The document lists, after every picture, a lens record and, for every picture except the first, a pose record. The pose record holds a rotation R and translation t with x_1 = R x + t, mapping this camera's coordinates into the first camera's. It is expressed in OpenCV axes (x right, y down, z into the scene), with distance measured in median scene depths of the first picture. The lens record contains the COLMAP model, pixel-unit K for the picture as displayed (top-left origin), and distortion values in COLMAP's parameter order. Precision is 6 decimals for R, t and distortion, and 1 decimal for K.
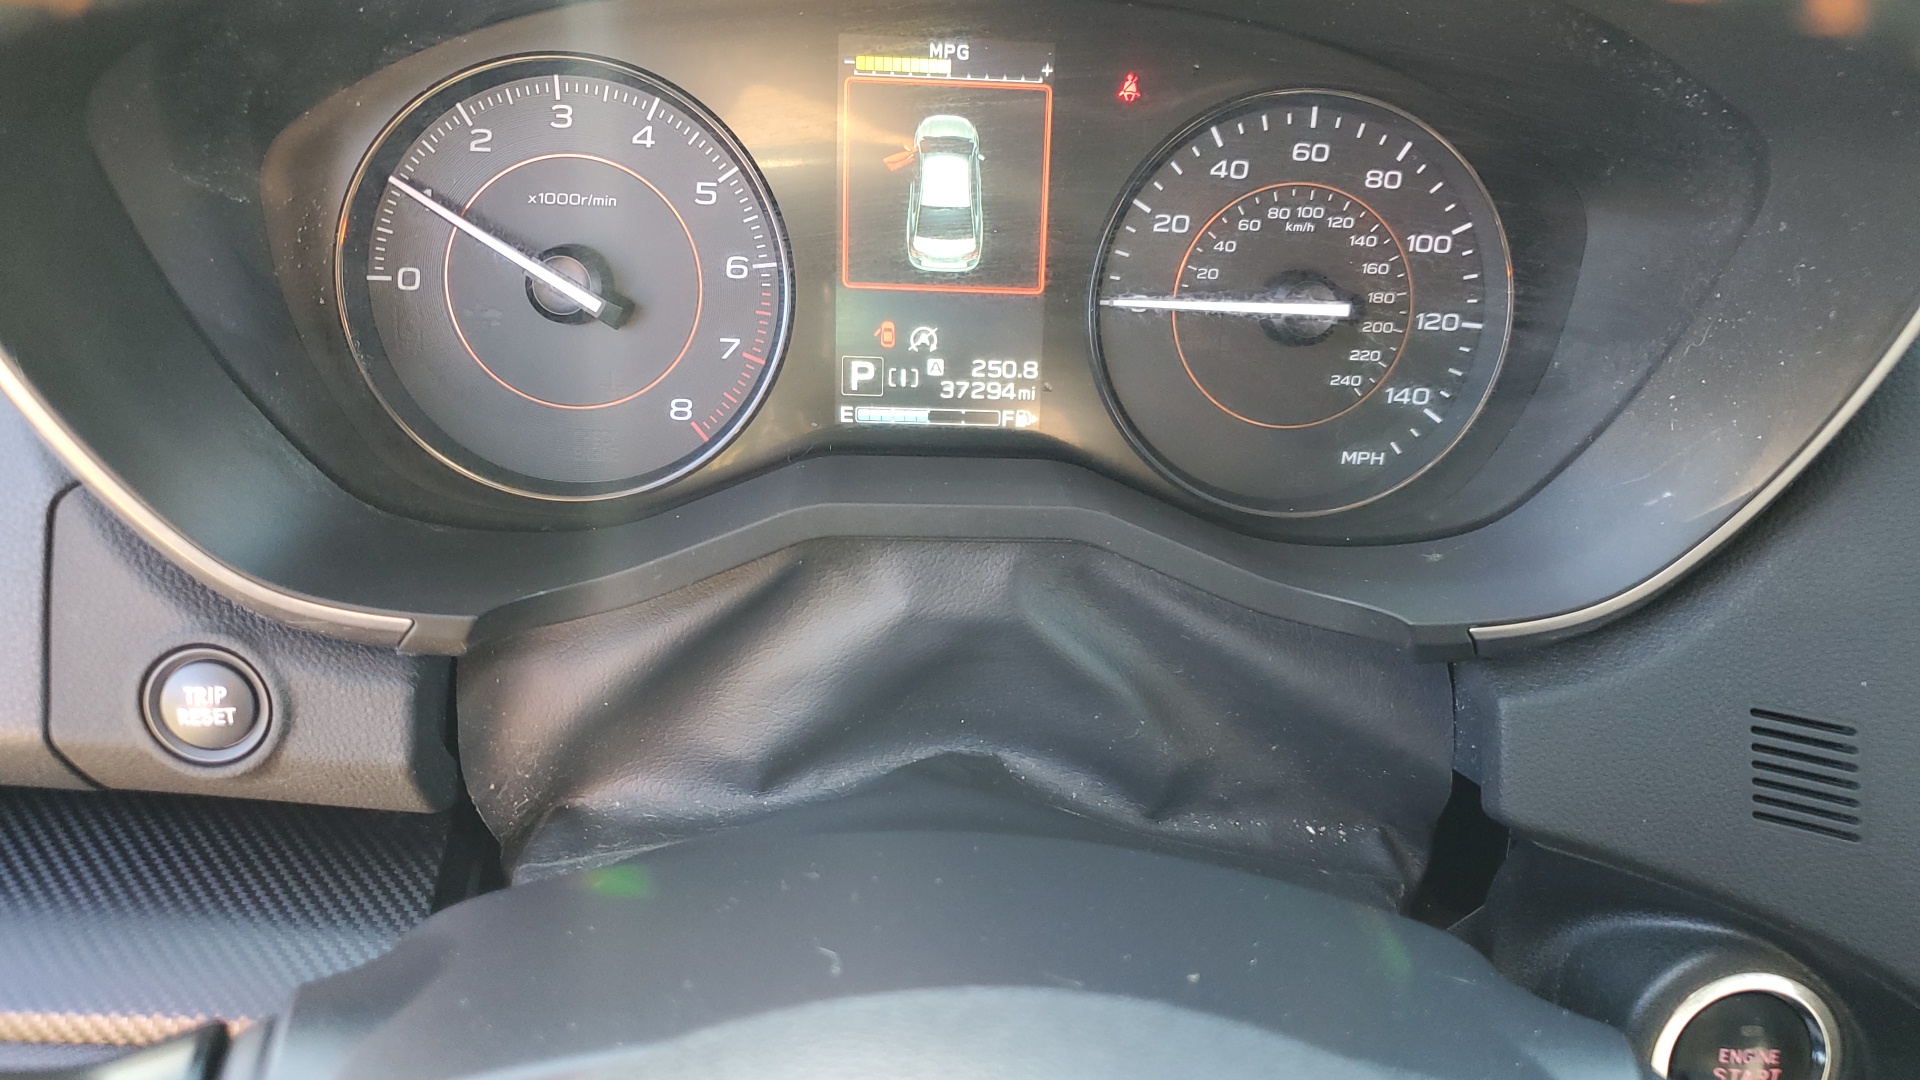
lens RADIAL K [[1461.2, 0, 960.0], [0, 1461.2, 540.0], [0, 0, 1]] dist [0.026323, -0.000375]
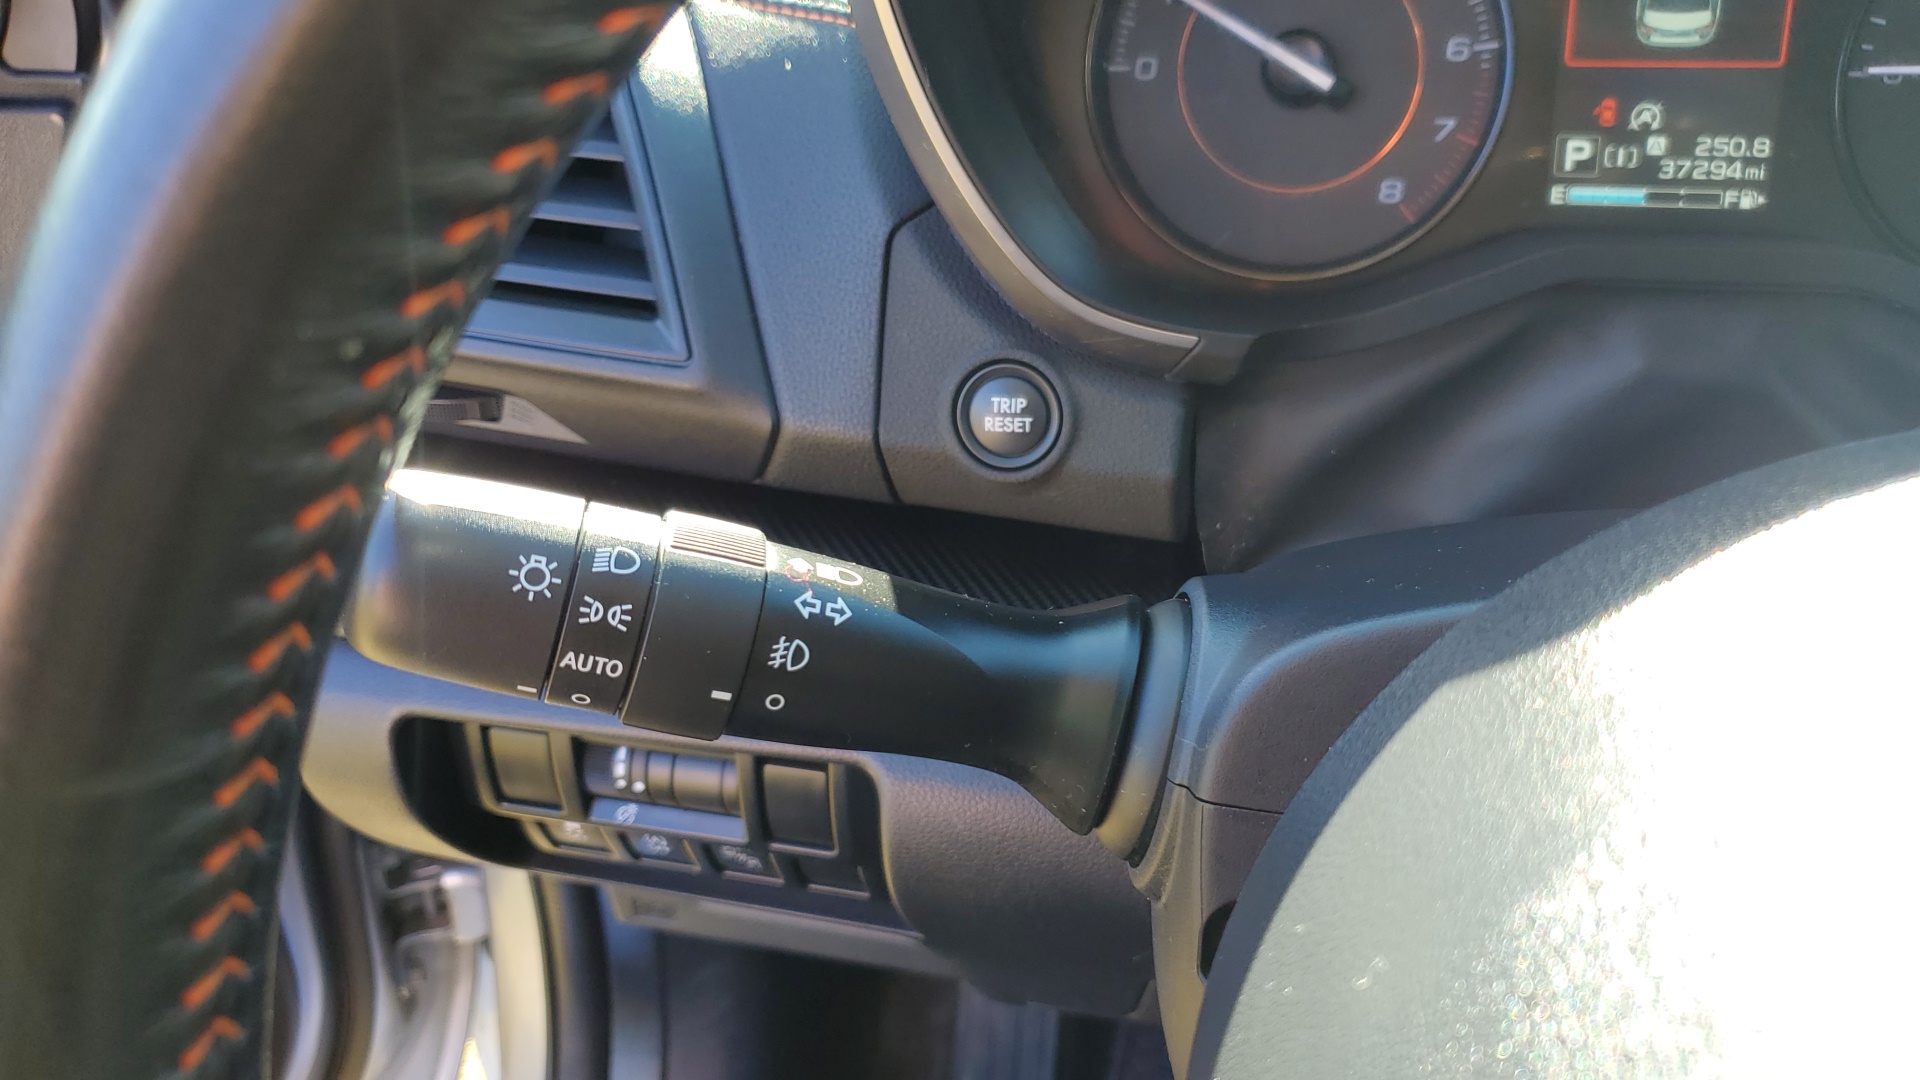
lens RADIAL K [[1461.2, 0, 960.0], [0, 1461.2, 540.0], [0, 0, 1]] dist [0.026323, -0.000375]
pose [[0.967966, 0.043239, -0.247331, -0.216838], [-0.045826, 0.998938, -0.004710, 0.175804], [0.246864, 0.015893, 0.968920, -0.078411]]
